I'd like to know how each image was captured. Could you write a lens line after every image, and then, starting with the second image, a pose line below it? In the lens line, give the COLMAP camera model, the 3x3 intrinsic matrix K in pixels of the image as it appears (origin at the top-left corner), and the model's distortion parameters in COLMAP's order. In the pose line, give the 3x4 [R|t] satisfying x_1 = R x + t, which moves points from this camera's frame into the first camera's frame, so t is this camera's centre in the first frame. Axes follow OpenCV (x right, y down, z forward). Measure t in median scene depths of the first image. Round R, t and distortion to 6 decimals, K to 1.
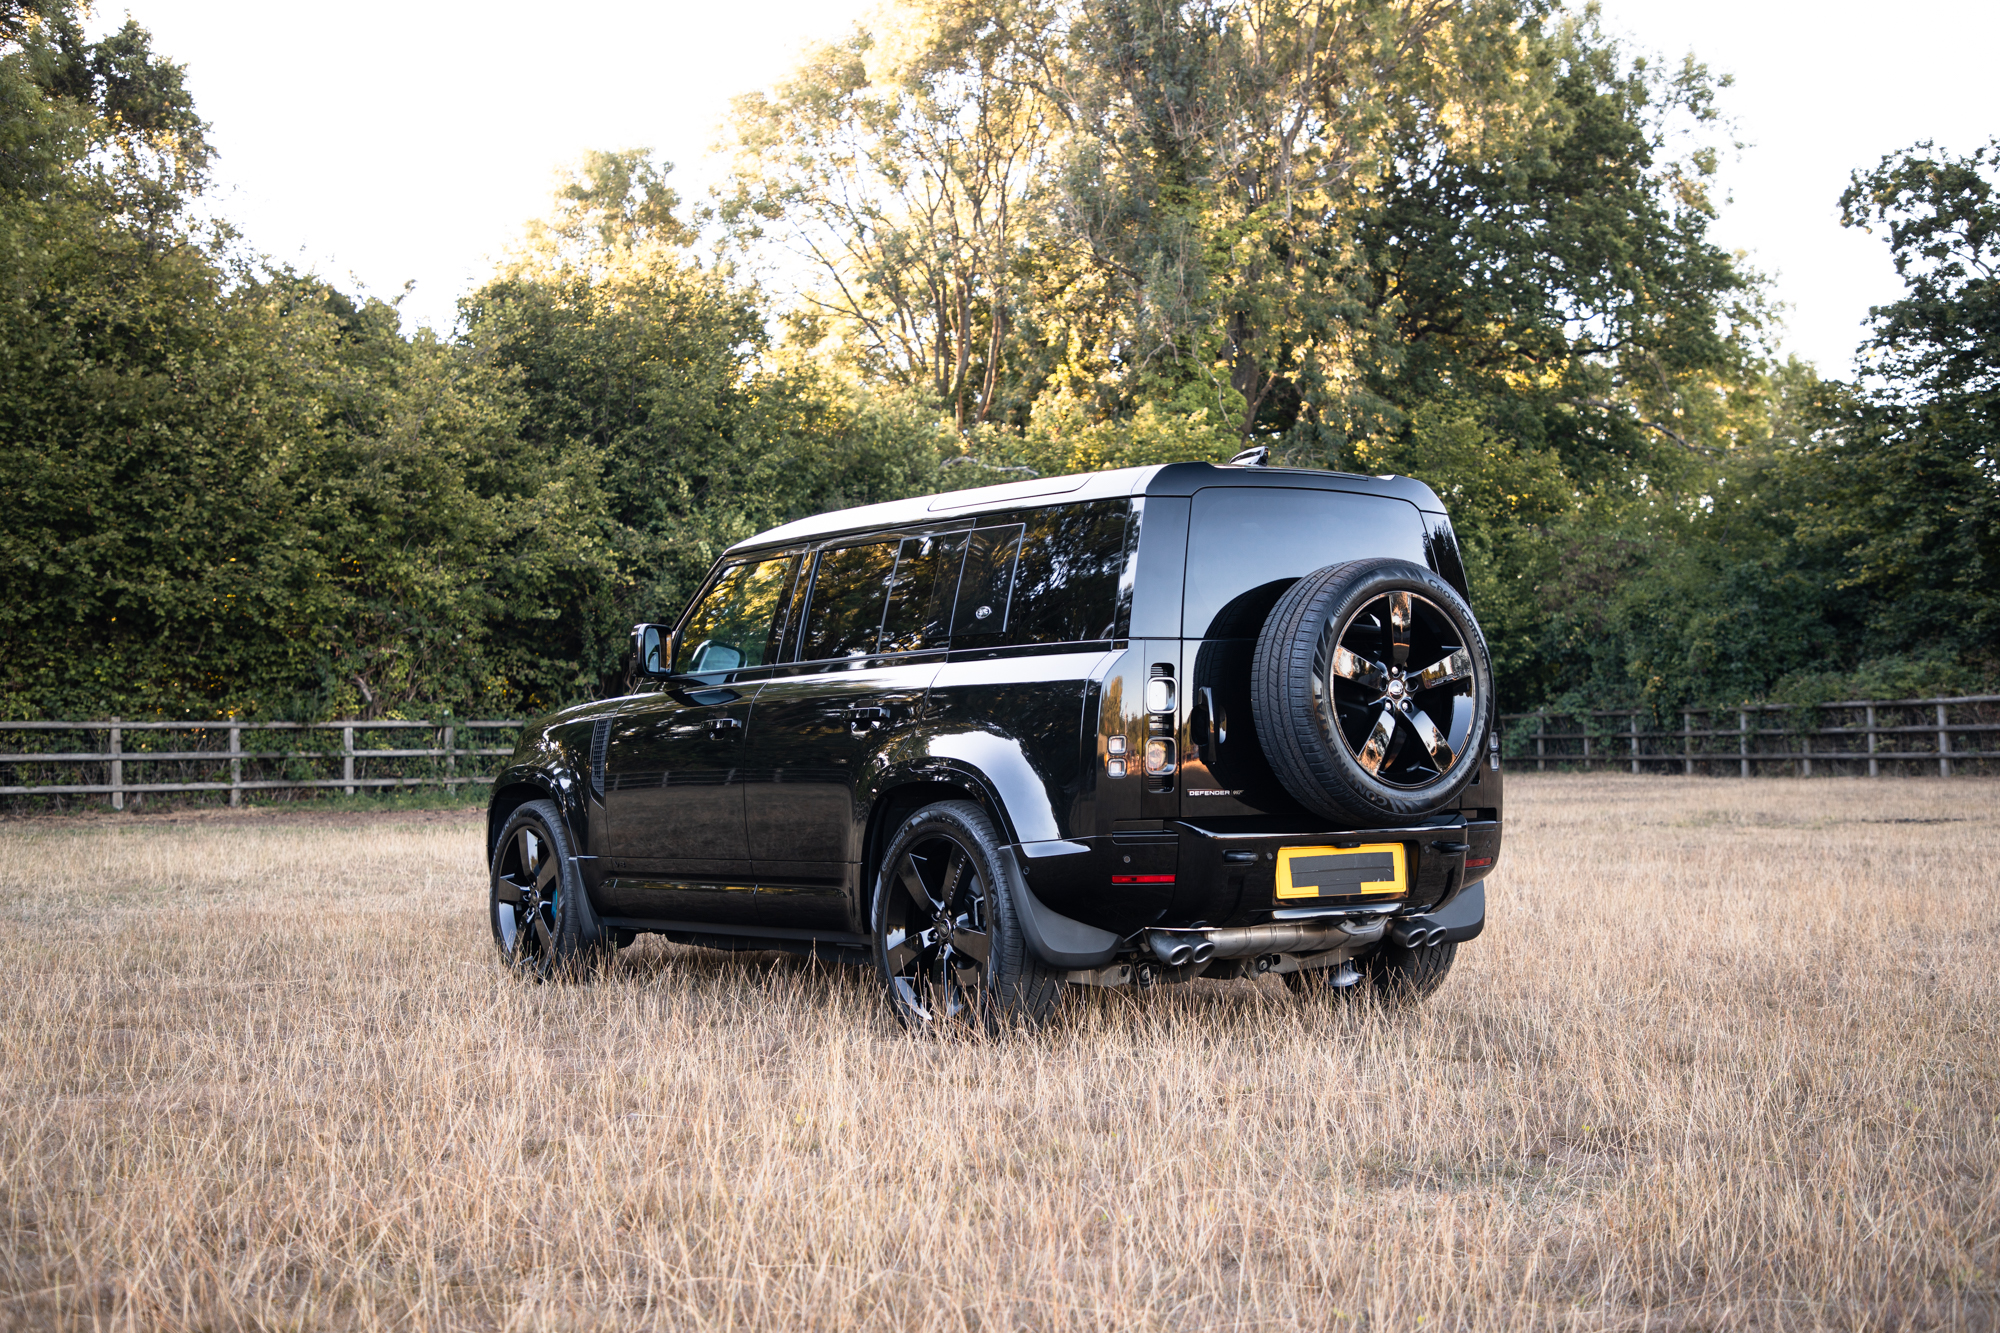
lens RADIAL K [[2231.2, 0, 1000.0], [0, 2231.2, 666.5], [0, 0, 1]] dist [0.113939, -0.583990]
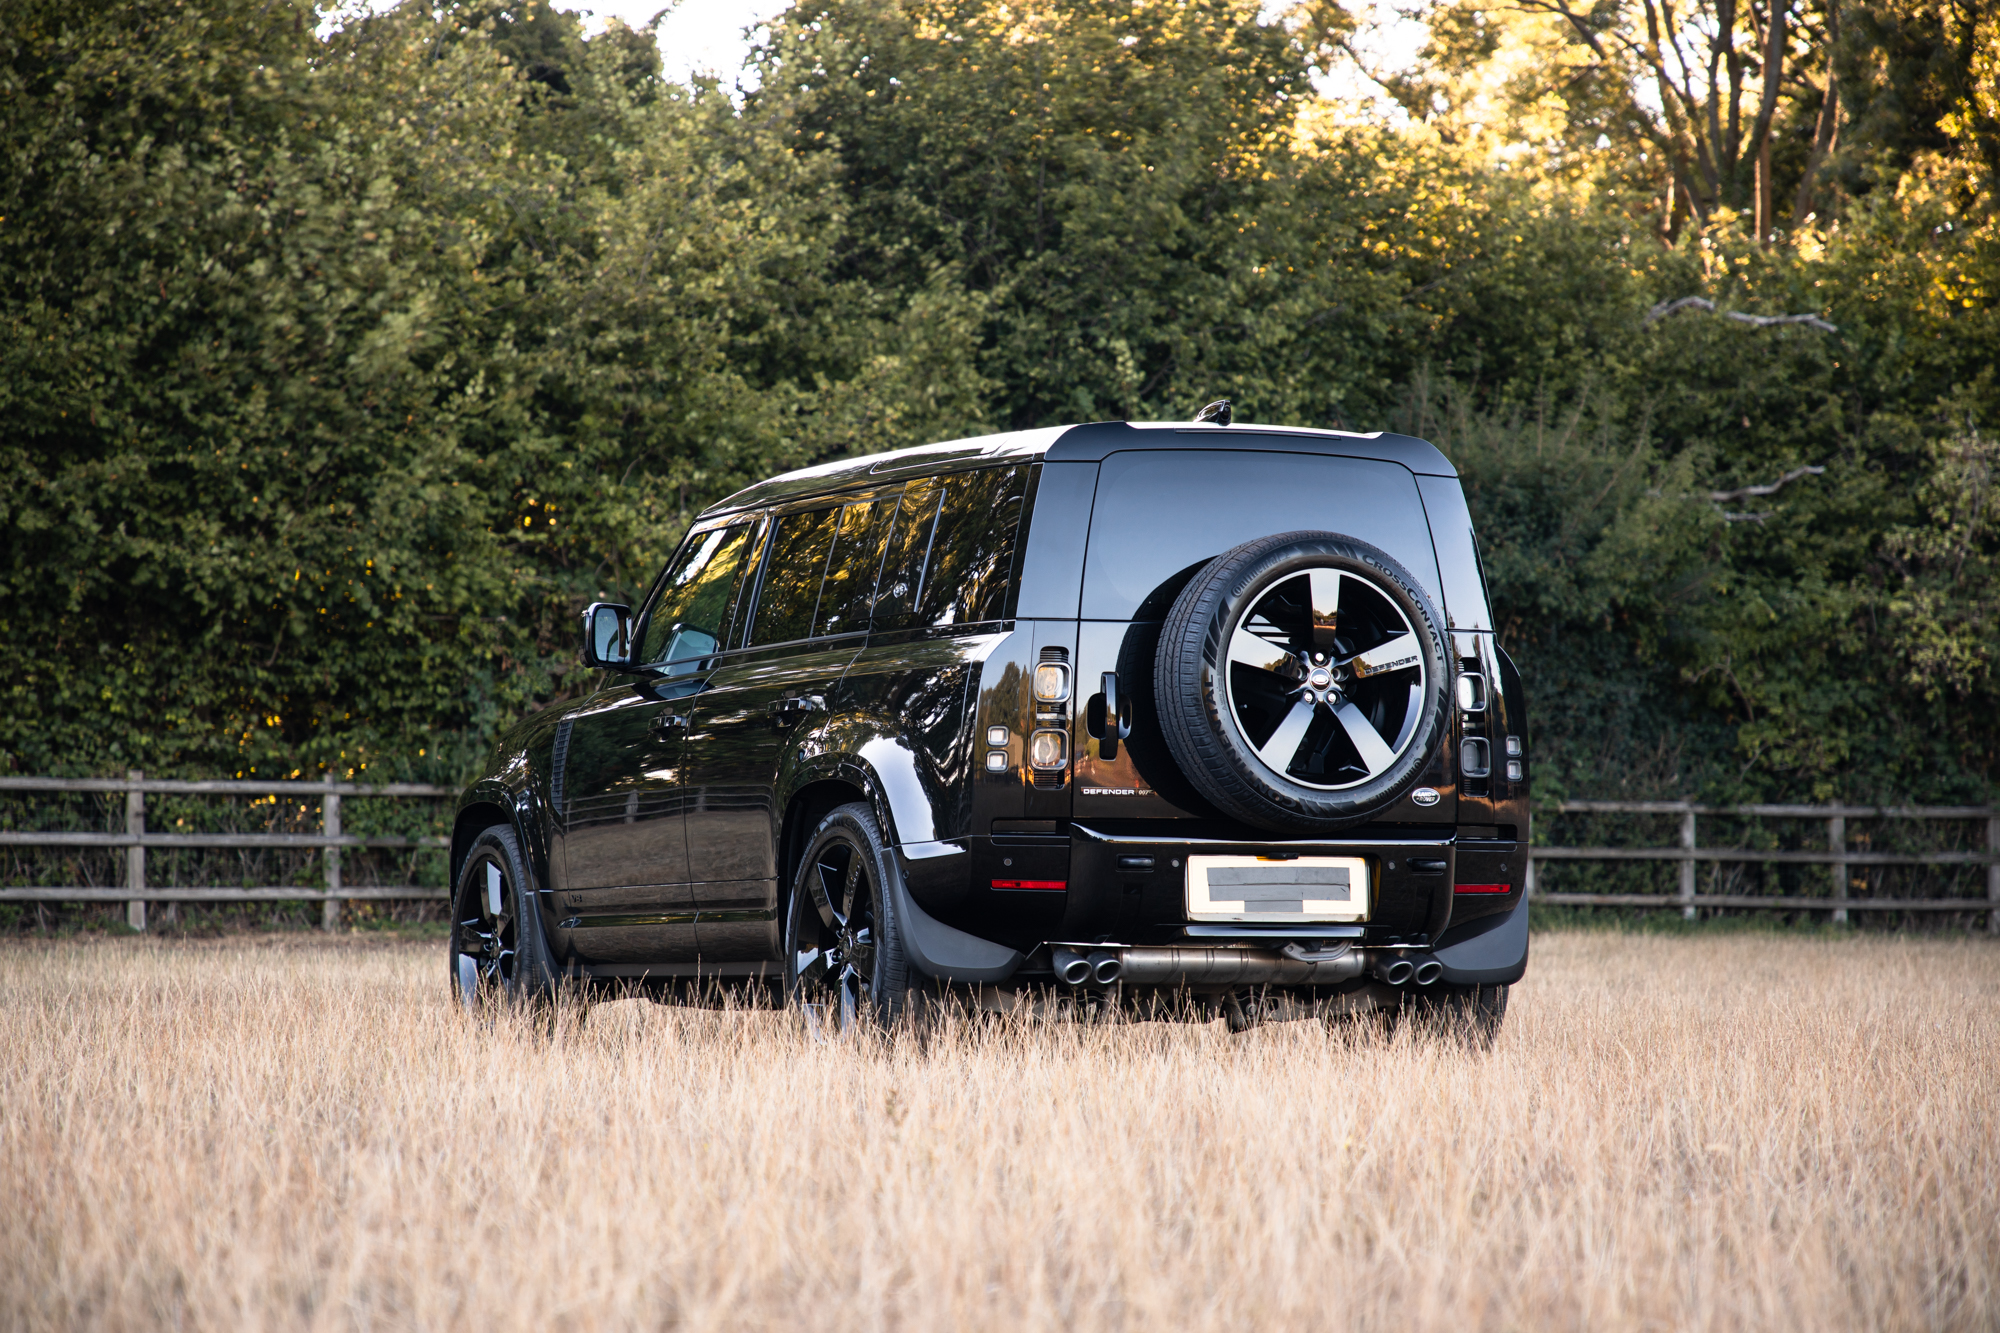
lens RADIAL K [[5373.3, 0, 1000.0], [0, 5373.3, 666.5], [0, 0, 1]] dist [-0.092799, -1.957216]
pose [[0.971823, 0.006728, -0.235616, 0.151004], [-0.009527, 0.999897, -0.010743, 0.008032], [0.235519, 0.012685, 0.971787, -0.299244]]
